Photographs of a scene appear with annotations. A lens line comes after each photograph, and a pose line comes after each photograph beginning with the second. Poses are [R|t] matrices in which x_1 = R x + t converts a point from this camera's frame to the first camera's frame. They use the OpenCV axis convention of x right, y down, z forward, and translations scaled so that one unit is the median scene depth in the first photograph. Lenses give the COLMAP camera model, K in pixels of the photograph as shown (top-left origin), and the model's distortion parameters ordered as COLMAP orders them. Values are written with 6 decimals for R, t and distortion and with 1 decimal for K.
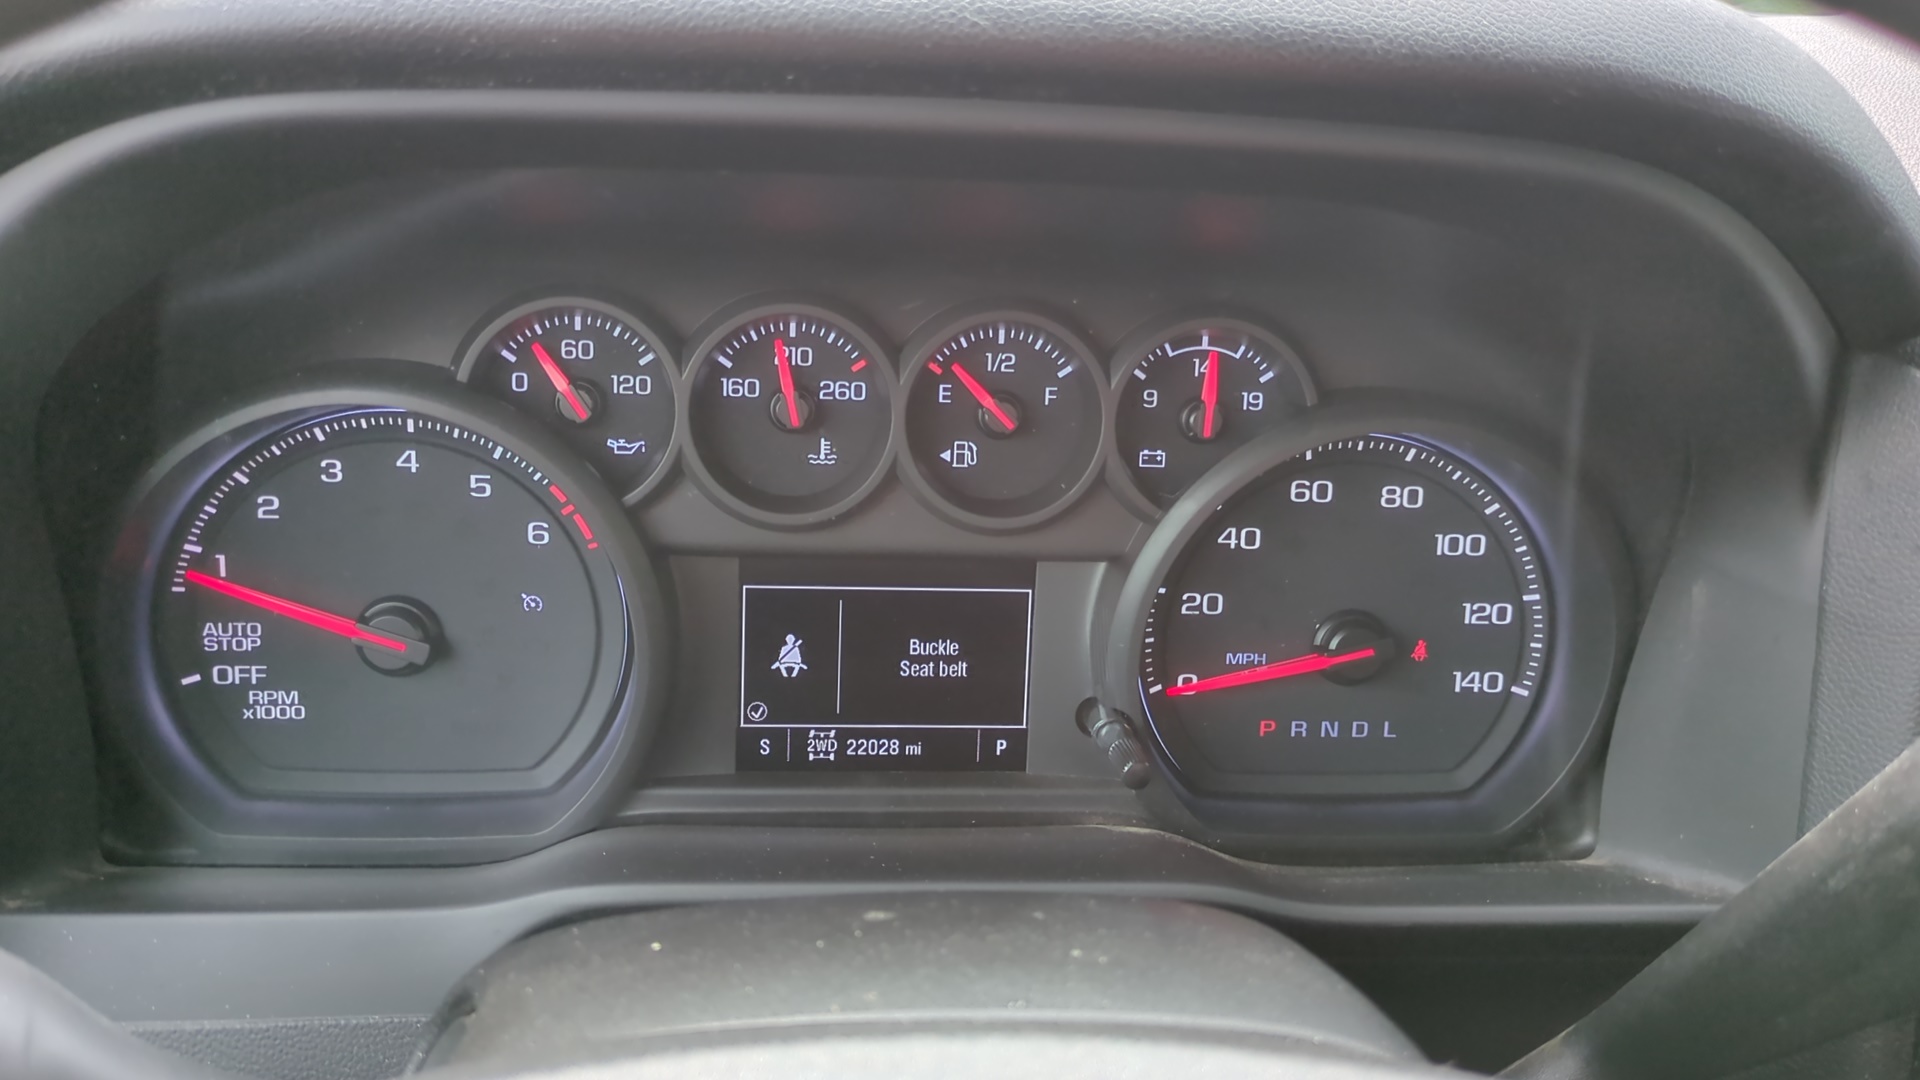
lens RADIAL K [[1634.7, 0, 942.3], [0, 1634.7, 542.3], [0, 0, 1]] dist [0.042706, -0.069104]
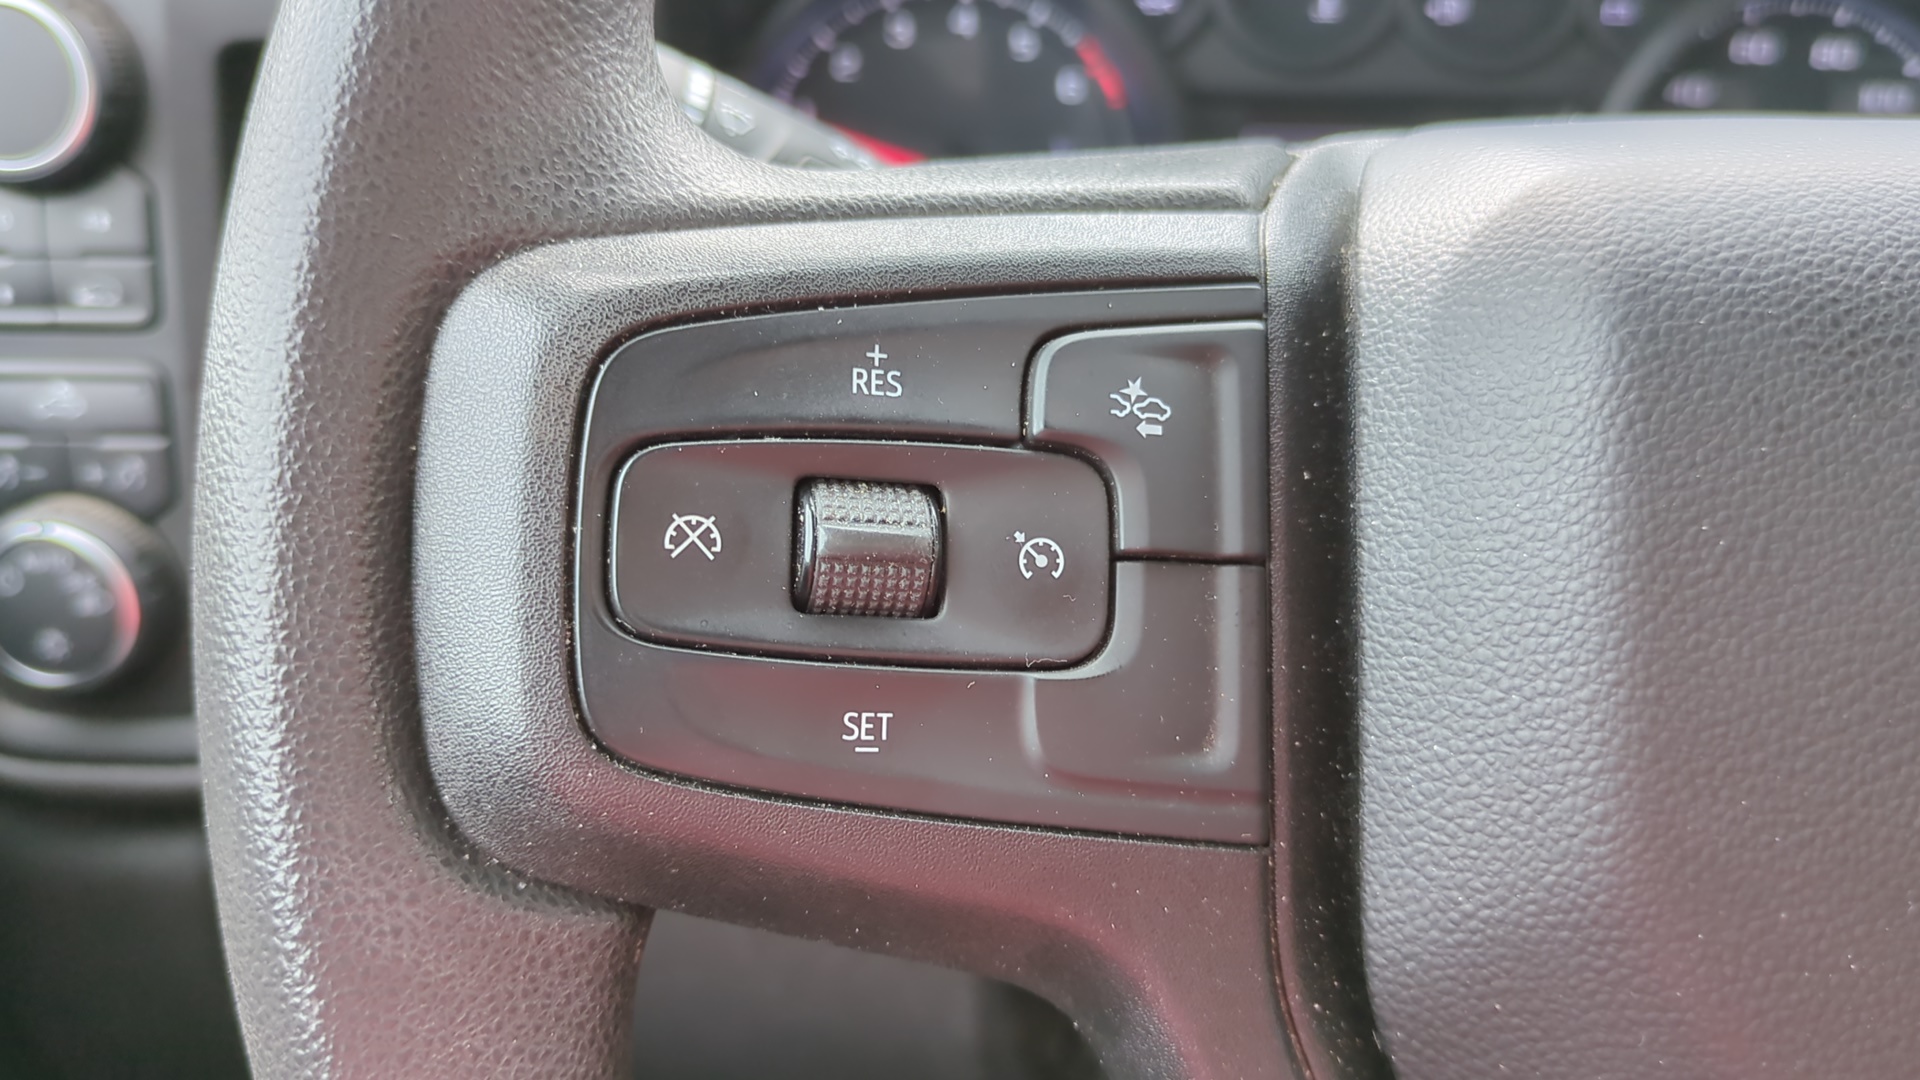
lens RADIAL K [[1634.7, 0, 958.6], [0, 1634.7, 545.2], [0, 0, 1]] dist [0.042706, -0.069104]
pose [[0.997453, -0.003501, -0.071246, -0.248543], [0.008169, 0.997831, 0.065324, 0.241192], [0.070863, -0.065740, 0.995317, -0.171393]]
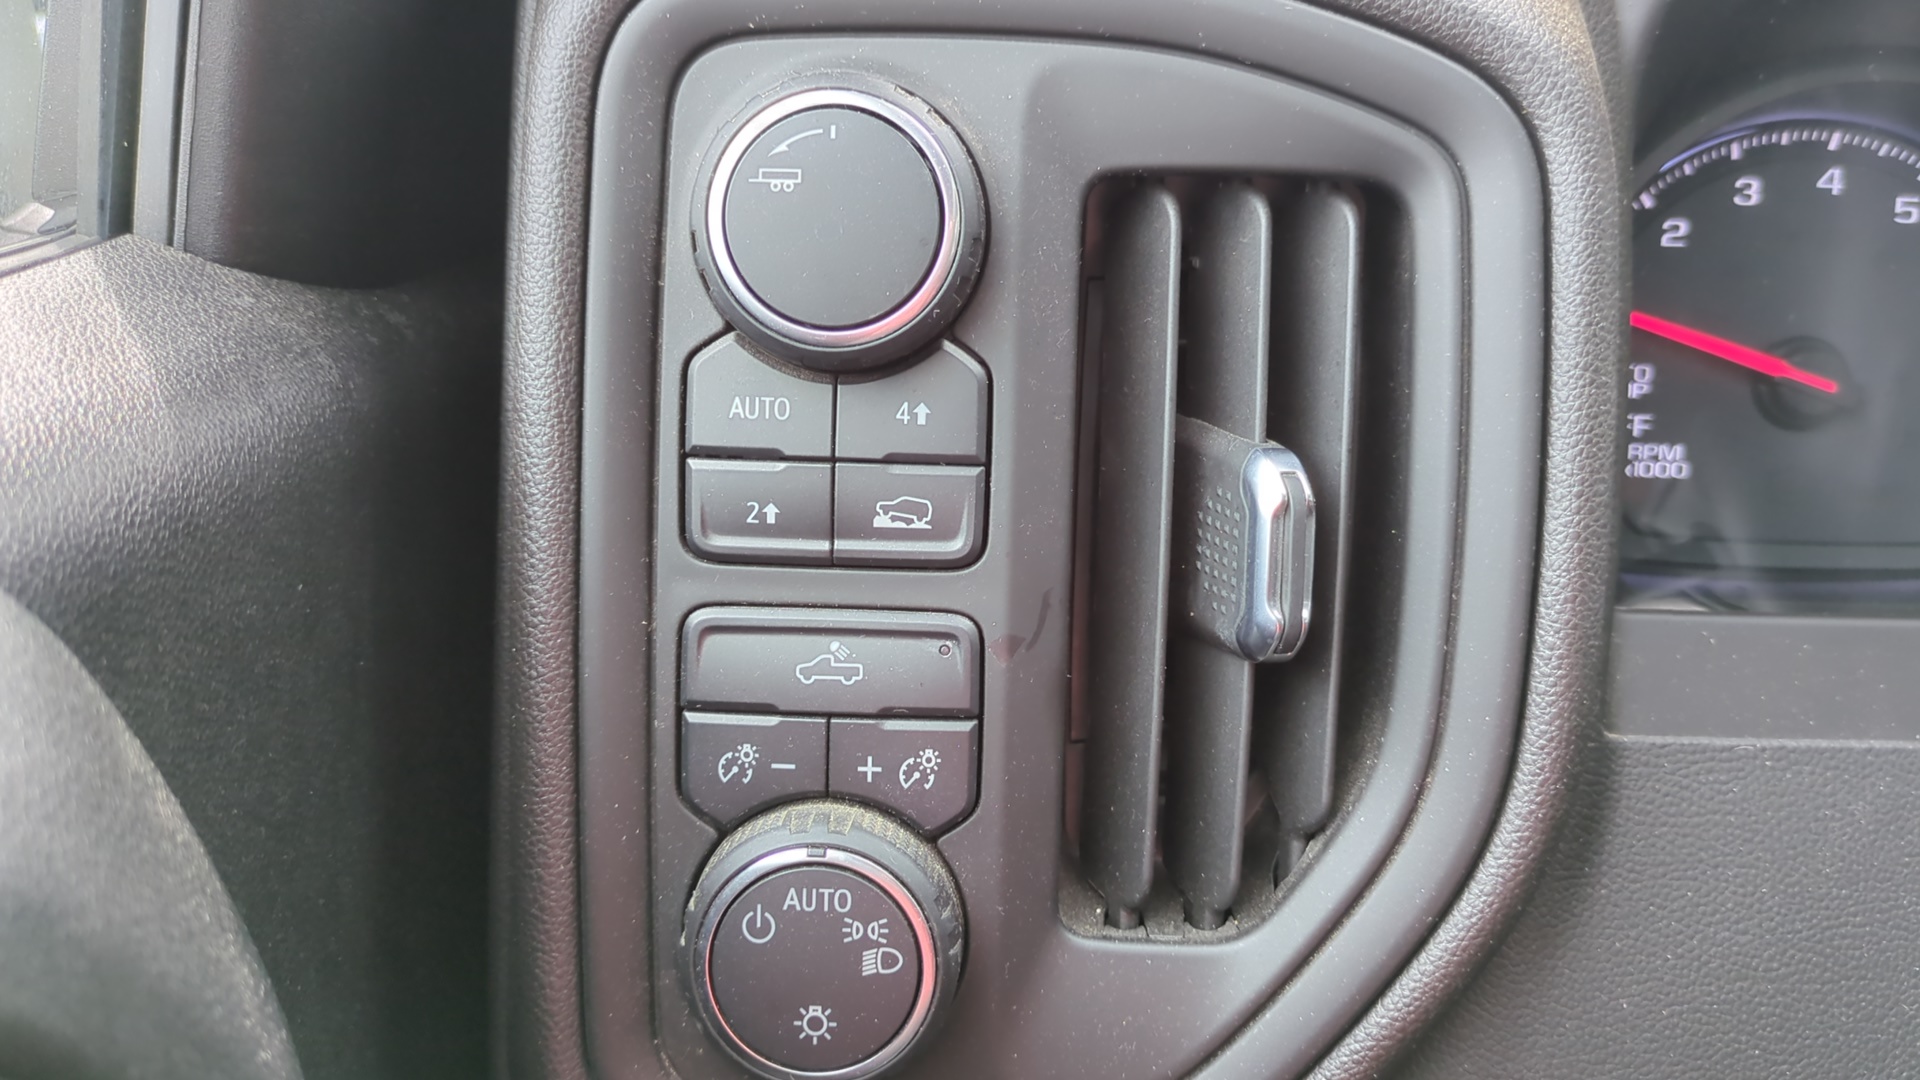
lens RADIAL K [[1634.7, 0, 974.3], [0, 1634.7, 543.4], [0, 0, 1]] dist [0.042706, -0.069104]
pose [[0.993573, 0.002783, -0.113158, -0.687567], [-0.010267, 0.997793, -0.065608, 0.210560], [0.112726, 0.066348, 0.991409, 0.075945]]
